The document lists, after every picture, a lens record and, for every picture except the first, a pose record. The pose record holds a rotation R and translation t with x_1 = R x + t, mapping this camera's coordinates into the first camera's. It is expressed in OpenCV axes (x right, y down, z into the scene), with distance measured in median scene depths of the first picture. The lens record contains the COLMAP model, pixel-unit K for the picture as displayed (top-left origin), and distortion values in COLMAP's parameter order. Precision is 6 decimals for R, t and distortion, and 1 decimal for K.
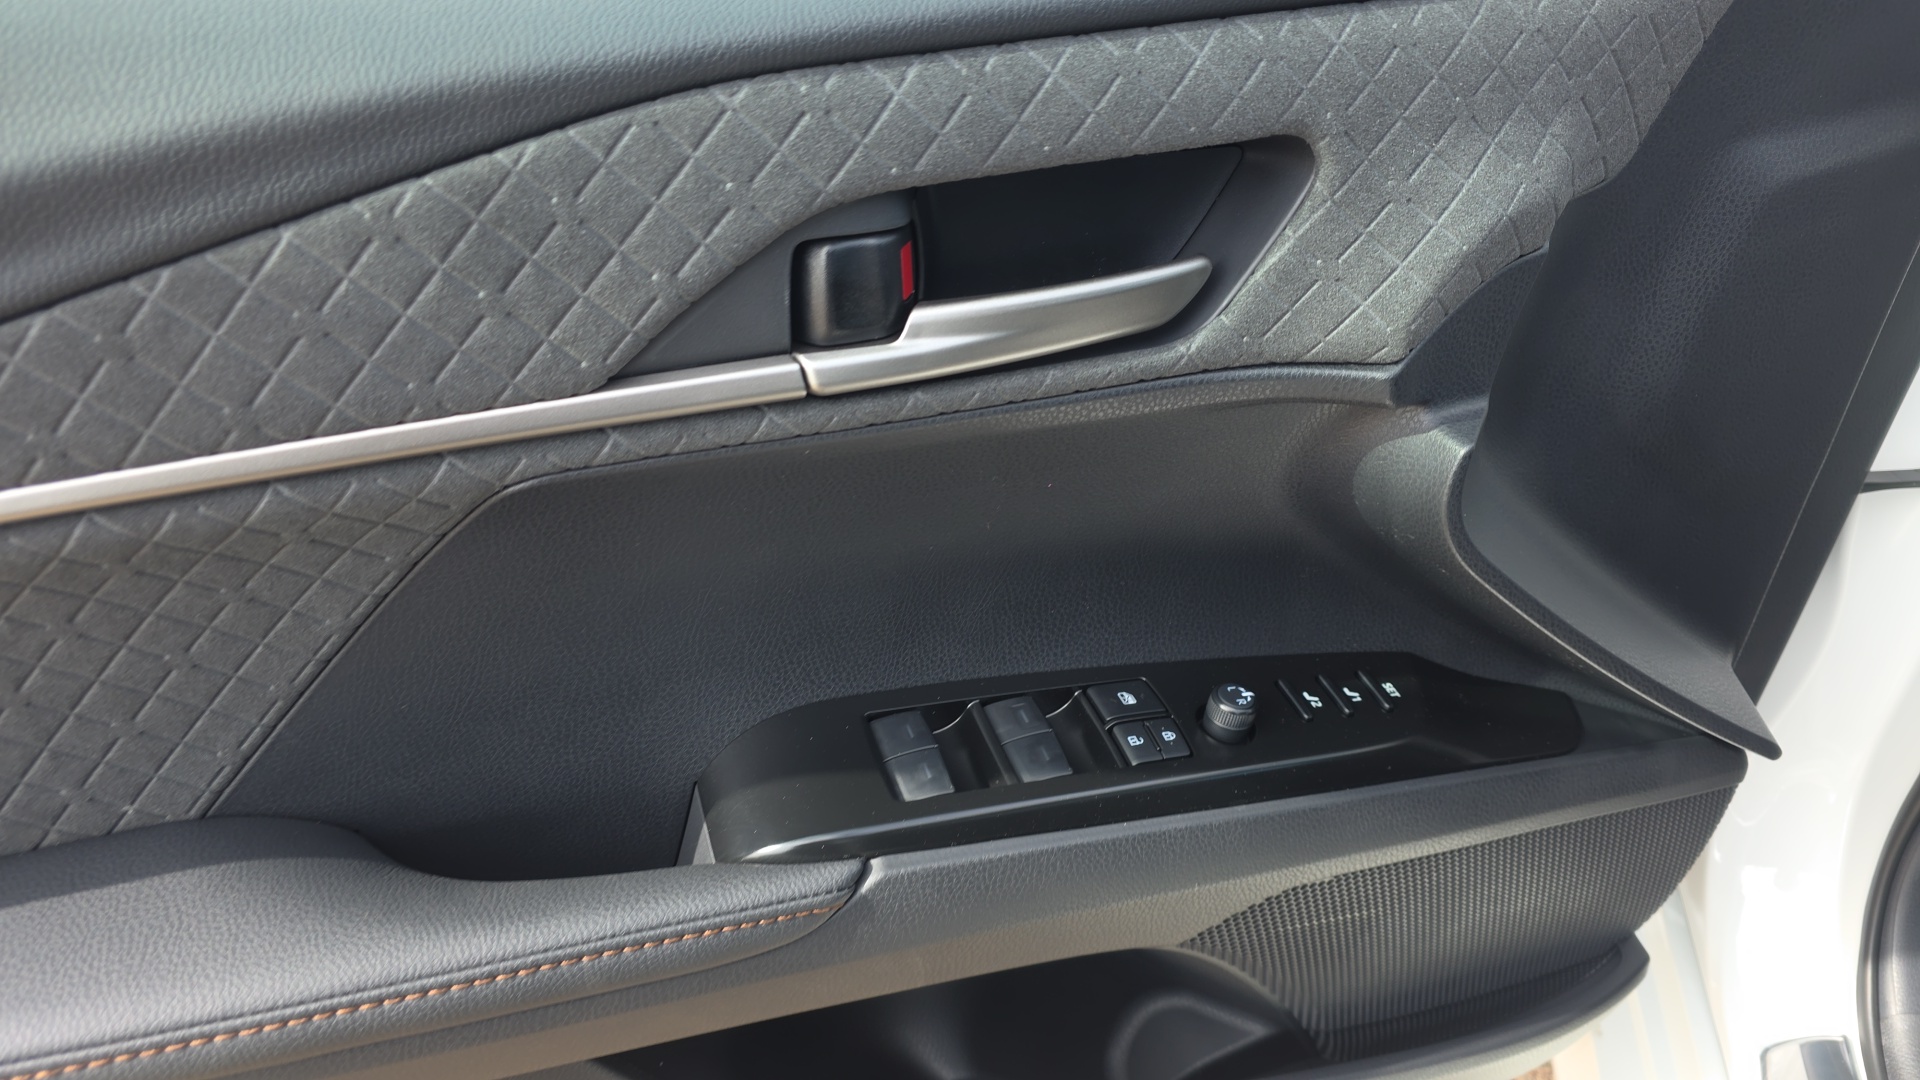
lens RADIAL K [[1294.7, 0, 1003.3], [0, 1294.7, 589.6], [0, 0, 1]] dist [0.051328, -0.053313]
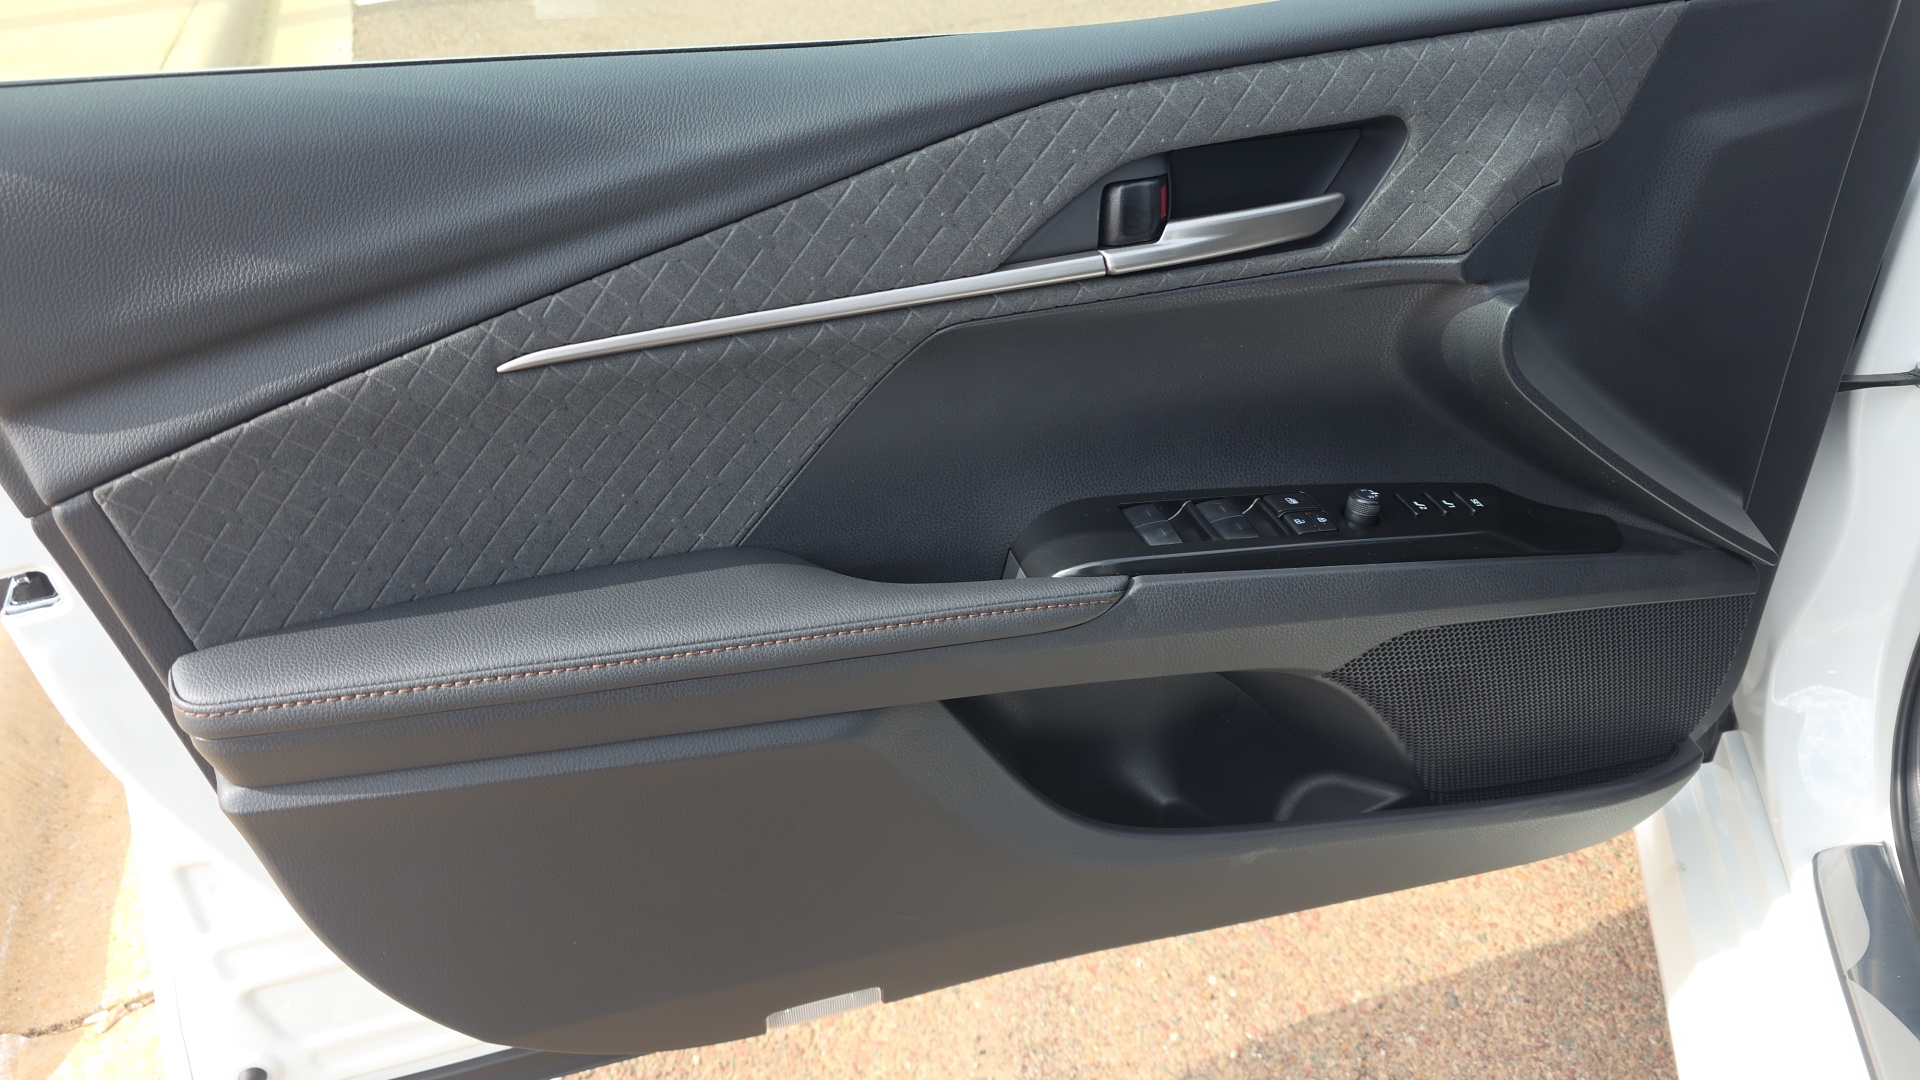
lens RADIAL K [[1294.7, 0, 975.1], [0, 1294.7, 547.2], [0, 0, 1]] dist [0.051328, -0.053313]
pose [[0.994258, -0.012907, -0.106224, -0.144443], [0.002731, 0.995436, -0.095388, 0.370859], [0.106971, 0.094551, 0.989756, -0.682803]]
